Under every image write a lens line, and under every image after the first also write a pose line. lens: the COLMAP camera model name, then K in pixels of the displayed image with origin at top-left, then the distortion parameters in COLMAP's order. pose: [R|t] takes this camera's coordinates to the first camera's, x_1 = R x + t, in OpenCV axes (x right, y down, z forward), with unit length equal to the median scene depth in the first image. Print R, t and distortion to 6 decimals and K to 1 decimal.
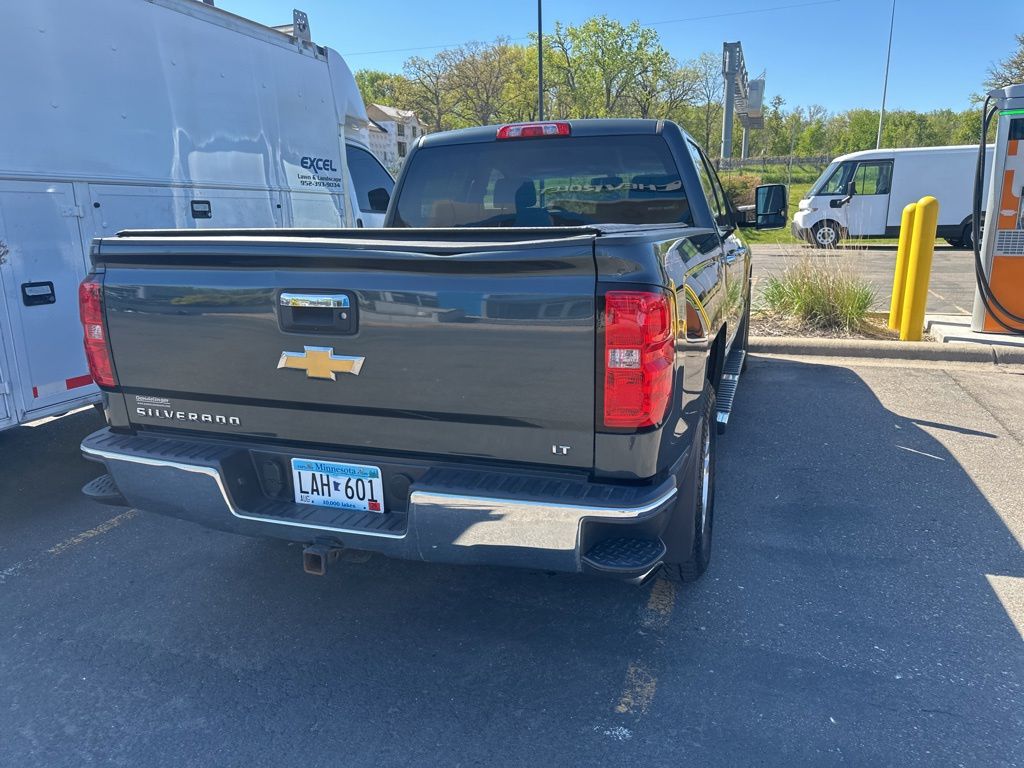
lens RADIAL K [[728.2, 0, 519.1], [0, 728.2, 377.4], [0, 0, 1]] dist [0.030583, -0.037841]
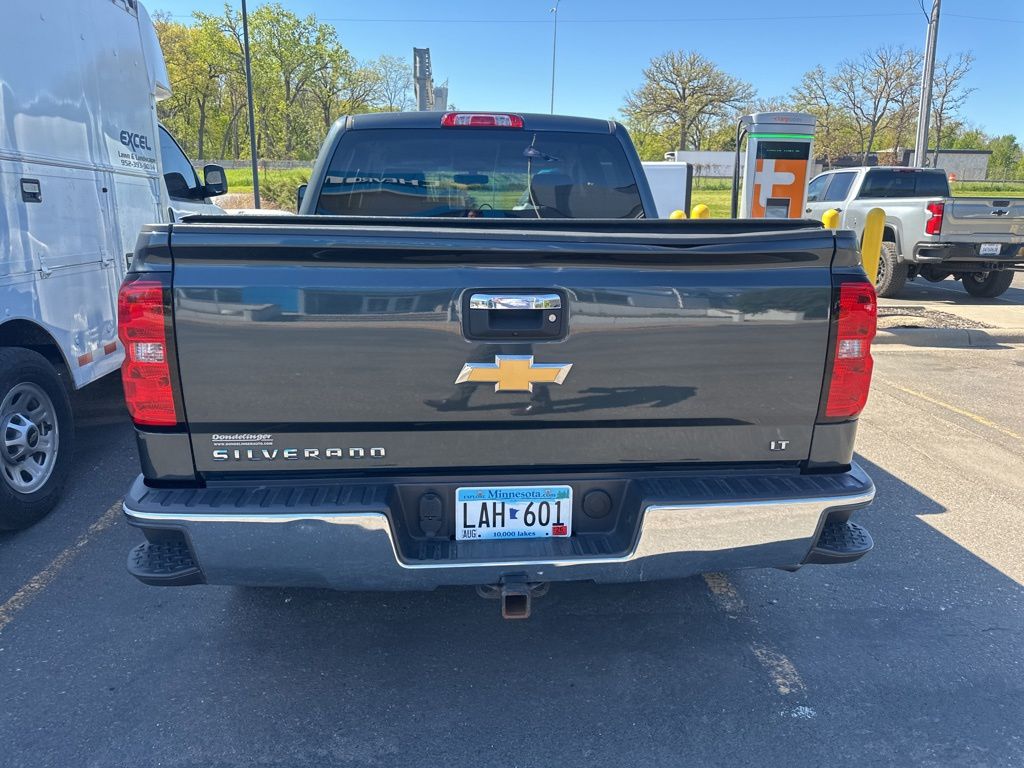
lens RADIAL K [[728.2, 0, 519.6], [0, 728.2, 372.8], [0, 0, 1]] dist [0.030583, -0.037841]
pose [[0.912015, -0.062114, 0.405425, -0.288587], [0.064394, 0.997892, 0.008029, -0.012635], [-0.405070, 0.018784, 0.914093, 0.097170]]
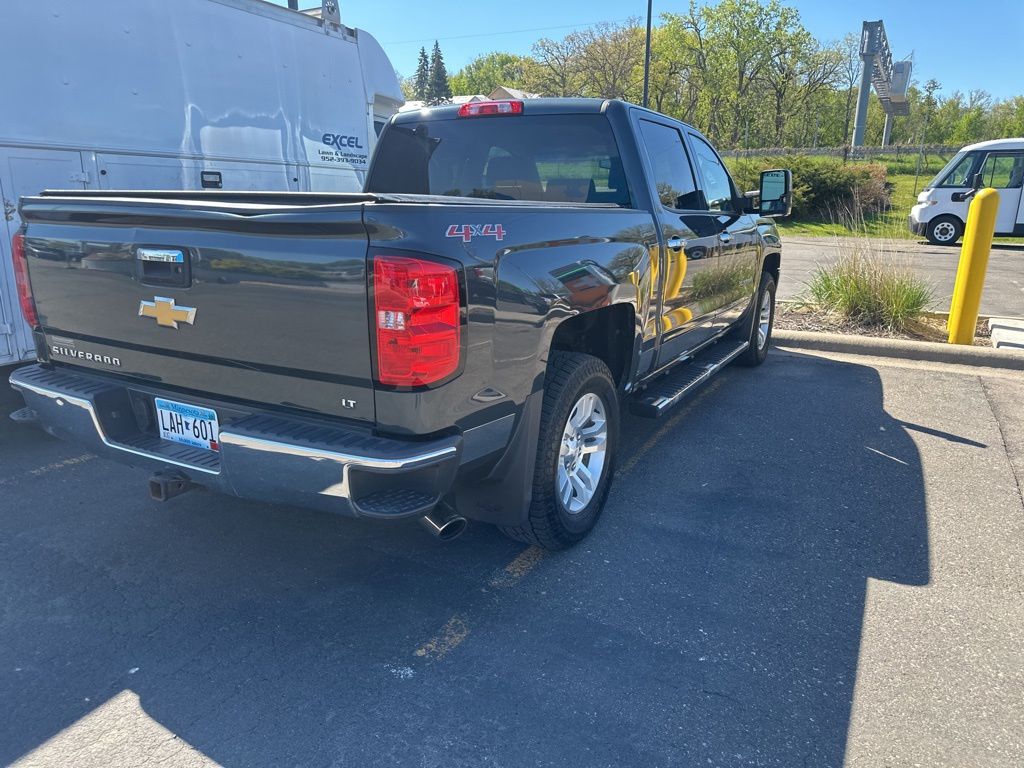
lens RADIAL K [[728.2, 0, 519.5], [0, 728.2, 378.4], [0, 0, 1]] dist [0.030583, -0.037841]
pose [[0.985743, 0.067242, -0.154235, 0.205470], [-0.063888, 0.997602, 0.026606, 0.007622], [0.155655, -0.016373, 0.987676, -0.011620]]
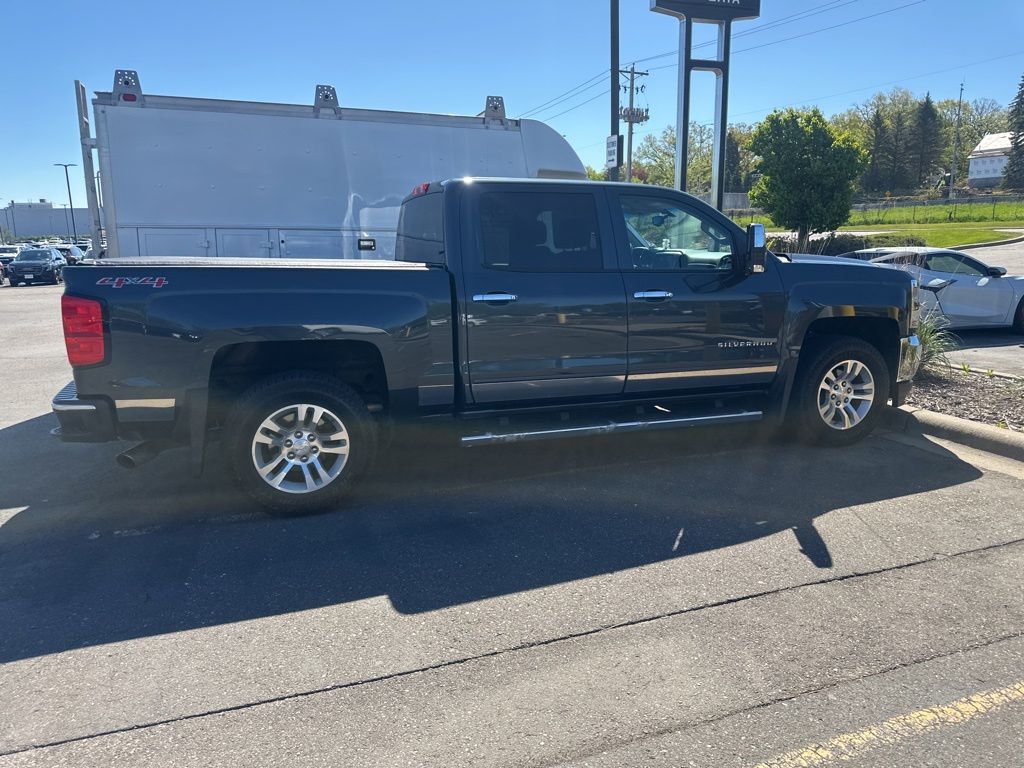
lens RADIAL K [[728.2, 0, 514.8], [0, 728.2, 376.6], [0, 0, 1]] dist [0.030583, -0.037841]
pose [[0.619529, 0.154175, -0.769685, 0.999220], [-0.178269, 0.982536, 0.053320, -0.090400], [0.764464, 0.104178, 0.636194, 0.277427]]
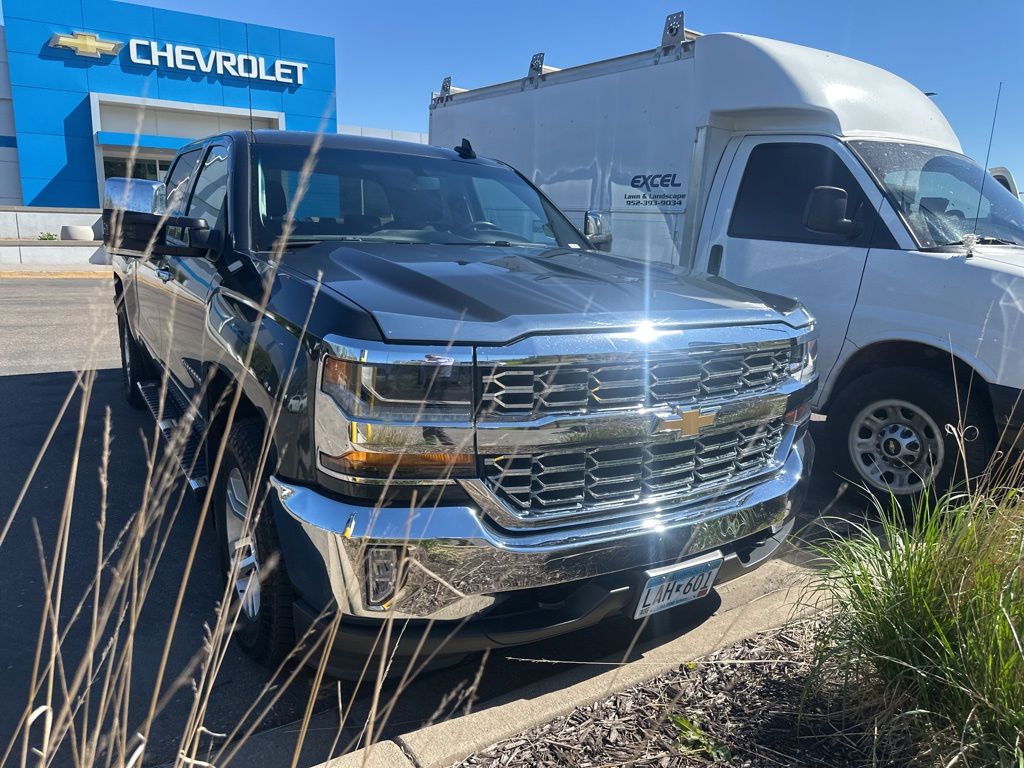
lens RADIAL K [[728.2, 0, 515.4], [0, 728.2, 384.7], [0, 0, 1]] dist [0.030583, -0.037841]
pose [[-0.615973, 0.157910, -0.771778, 0.717889], [-0.209694, 0.911490, 0.353857, -0.432894], [0.759345, 0.379804, -0.528341, 1.809498]]
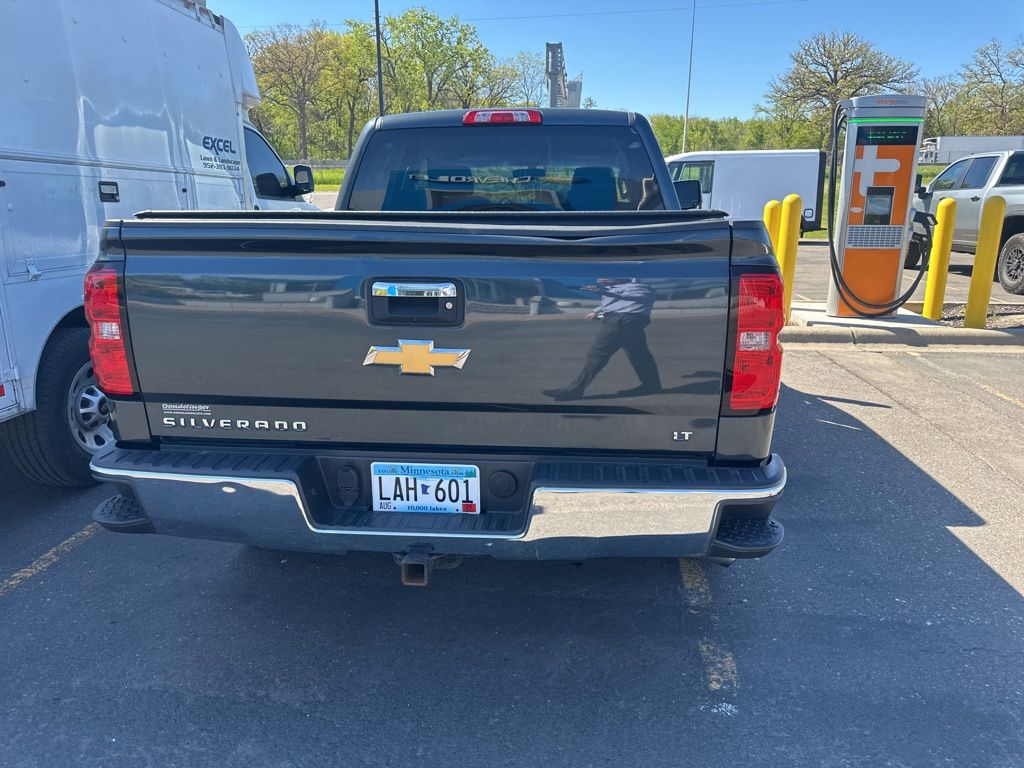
lens RADIAL K [[728.2, 0, 519.1], [0, 728.2, 375.3], [0, 0, 1]] dist [0.030583, -0.037841]
pose [[0.971560, -0.038520, 0.233639, -0.169904], [0.037273, 0.999258, 0.009753, -0.000433], [-0.233841, -0.000768, 0.972274, 0.033892]]
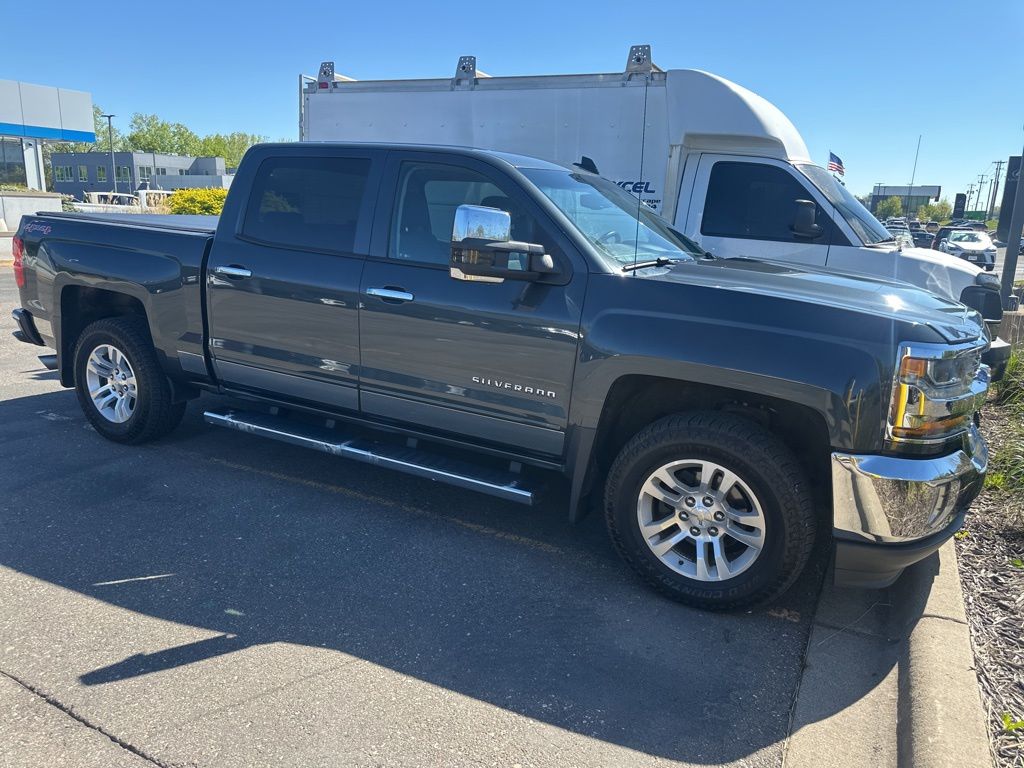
lens RADIAL K [[728.2, 0, 513.2], [0, 728.2, 378.3], [0, 0, 1]] dist [0.030583, -0.037841]
pose [[-0.163425, 0.227185, -0.960041, 1.057071], [-0.264377, 0.927447, 0.264476, -0.337870], [0.950472, 0.297035, -0.091506, 1.281219]]
